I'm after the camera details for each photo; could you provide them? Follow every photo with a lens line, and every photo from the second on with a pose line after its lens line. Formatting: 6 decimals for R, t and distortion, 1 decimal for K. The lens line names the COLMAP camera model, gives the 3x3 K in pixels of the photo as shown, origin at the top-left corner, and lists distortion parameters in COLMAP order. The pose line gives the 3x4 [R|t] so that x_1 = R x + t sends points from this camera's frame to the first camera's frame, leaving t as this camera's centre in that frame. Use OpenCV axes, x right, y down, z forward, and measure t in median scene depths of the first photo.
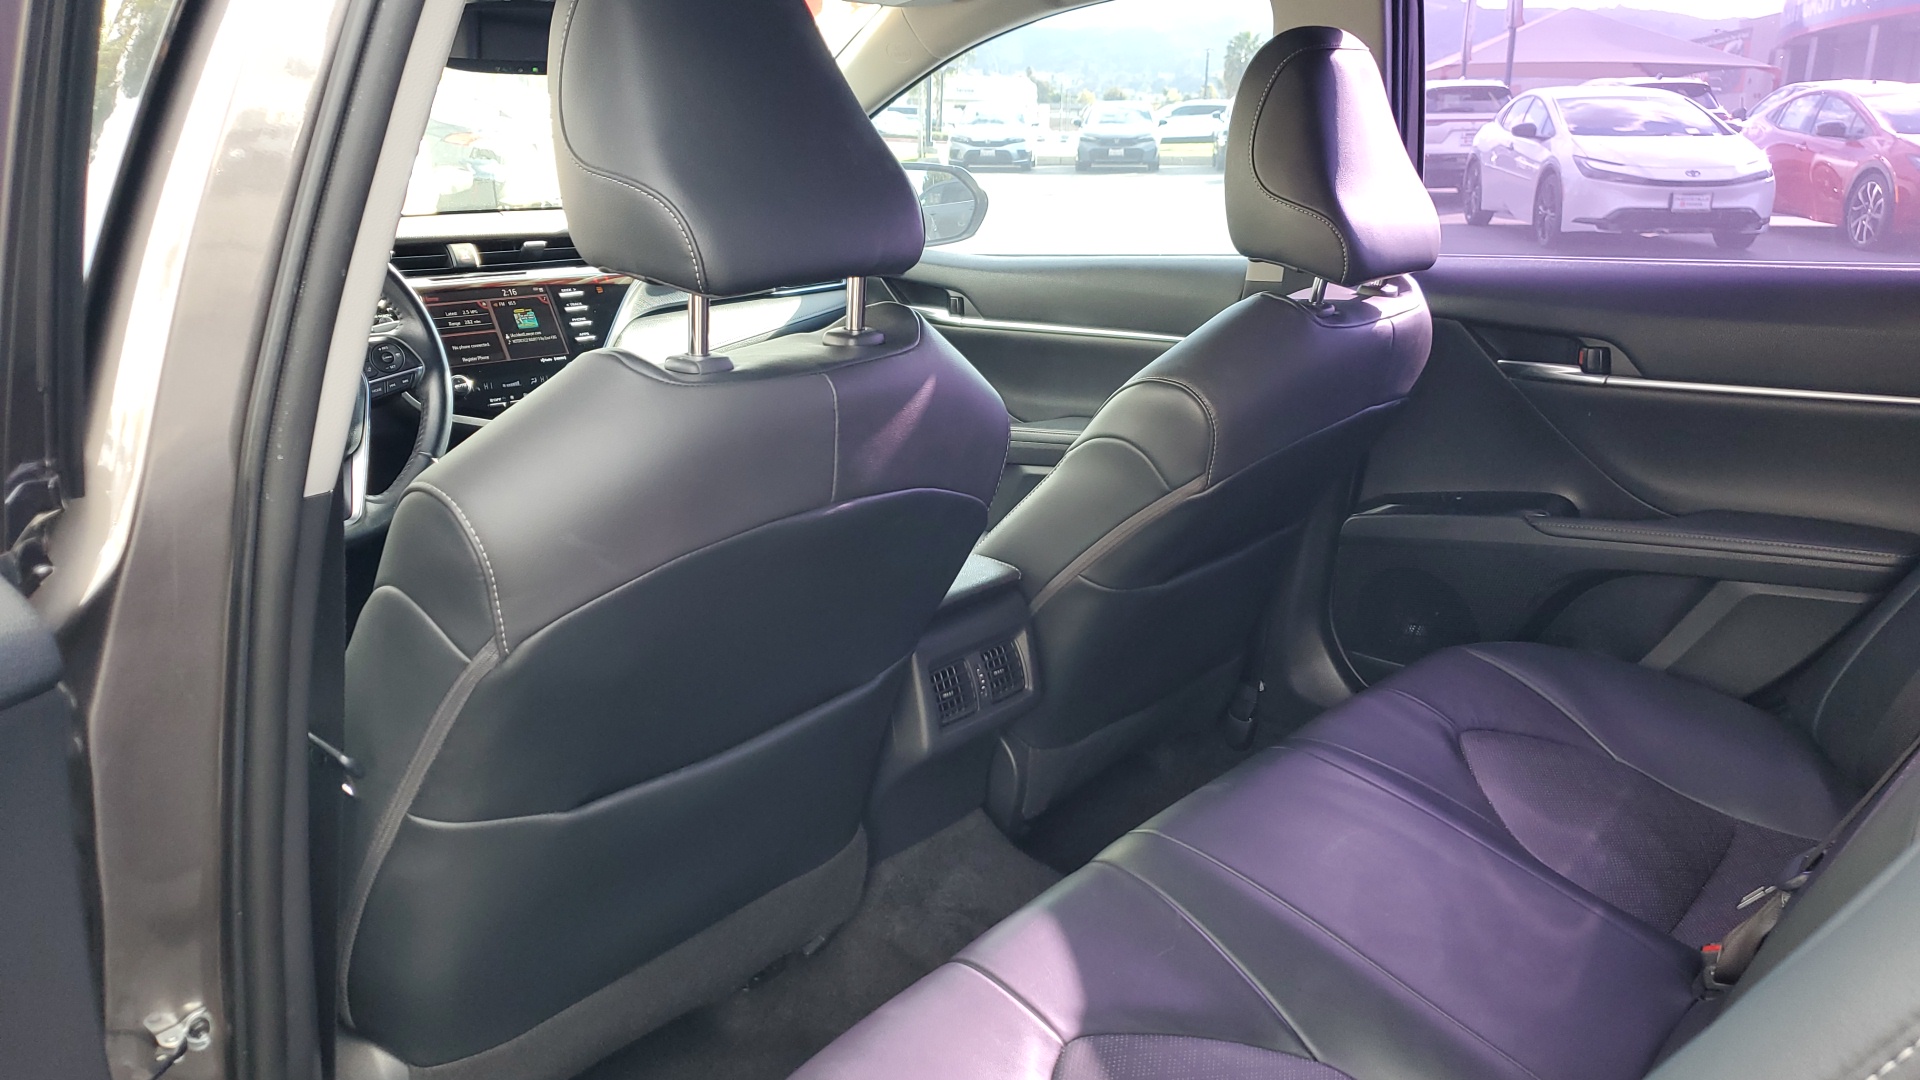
lens RADIAL K [[1459.7, 0, 955.2], [0, 1459.7, 528.1], [0, 0, 1]] dist [0.008439, 0.004869]
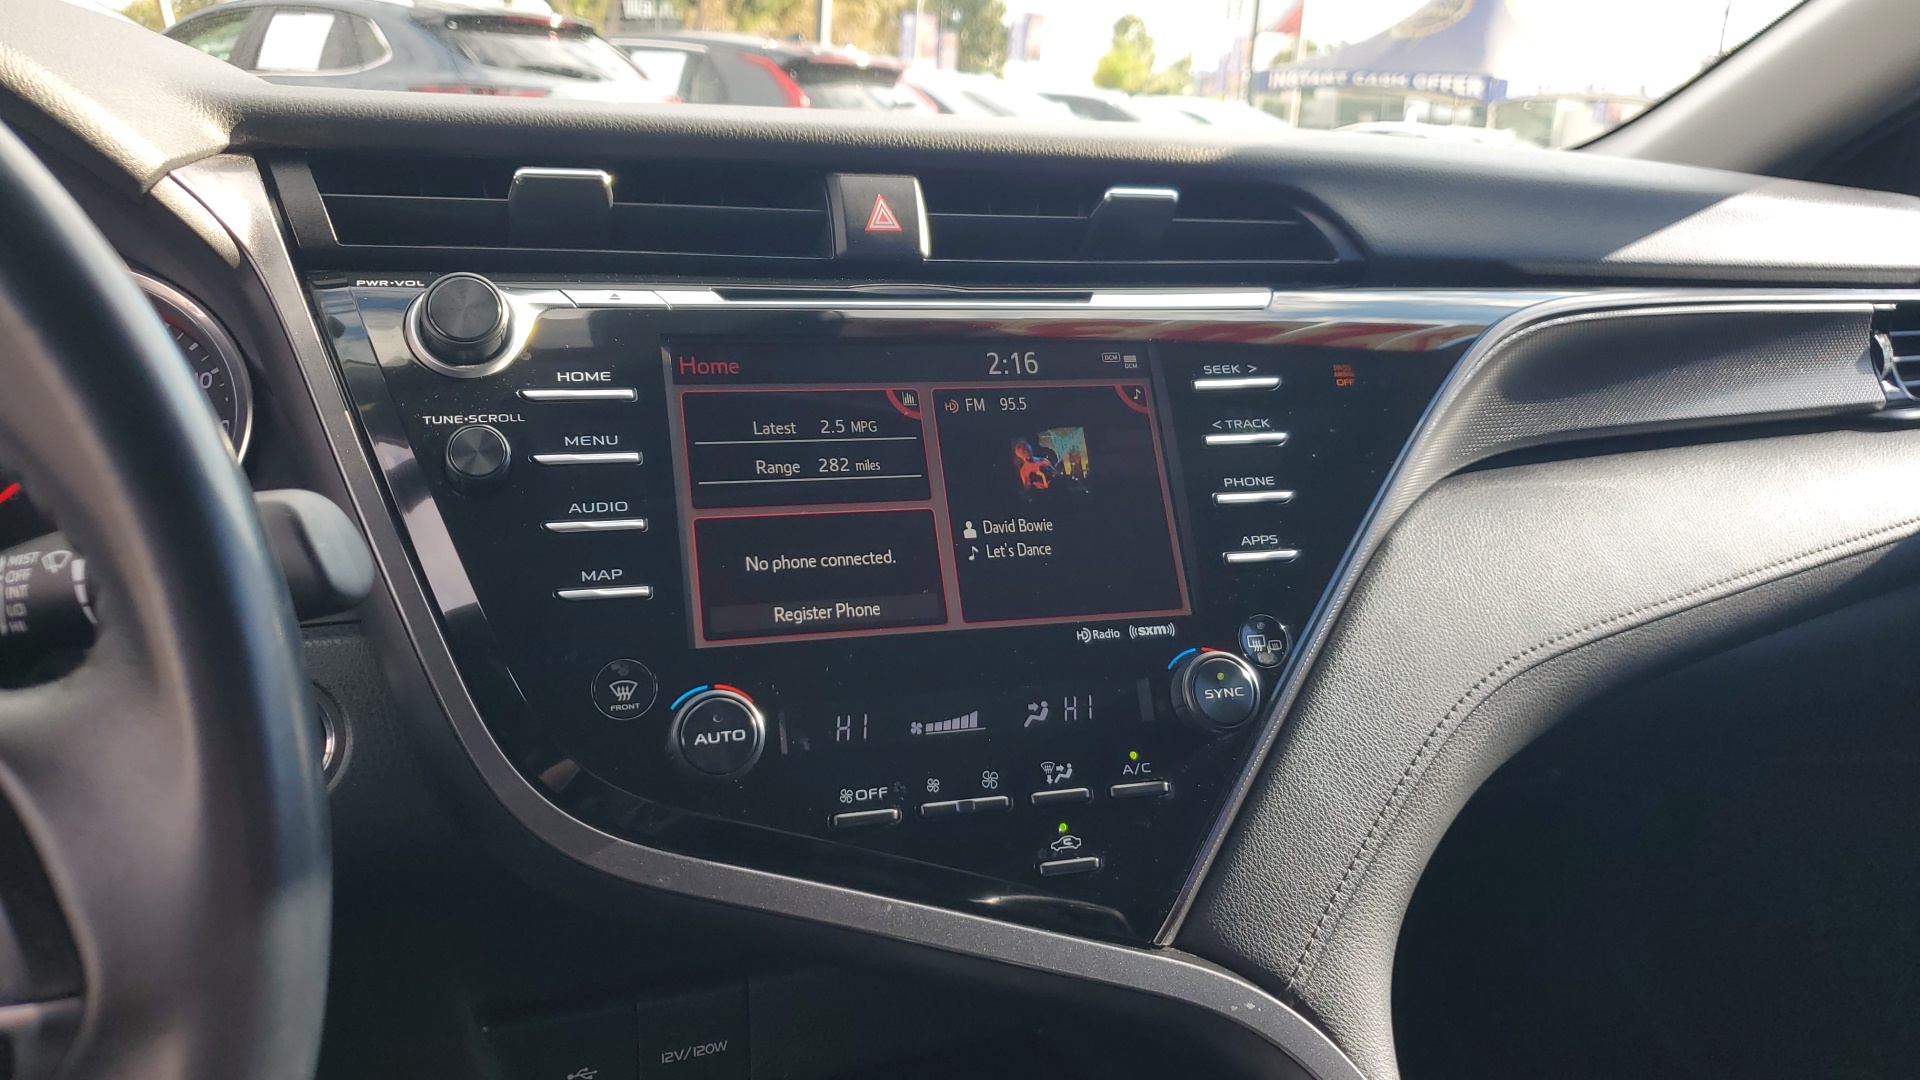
lens RADIAL K [[1397.4, 0, 947.8], [0, 1397.4, 541.8], [0, 0, 1]] dist [0.043737, -0.002534]
pose [[0.887305, 0.143816, -0.438186, -0.198033], [-0.148989, 0.988577, 0.022763, -0.133231], [0.436454, 0.045087, 0.898596, 0.766617]]
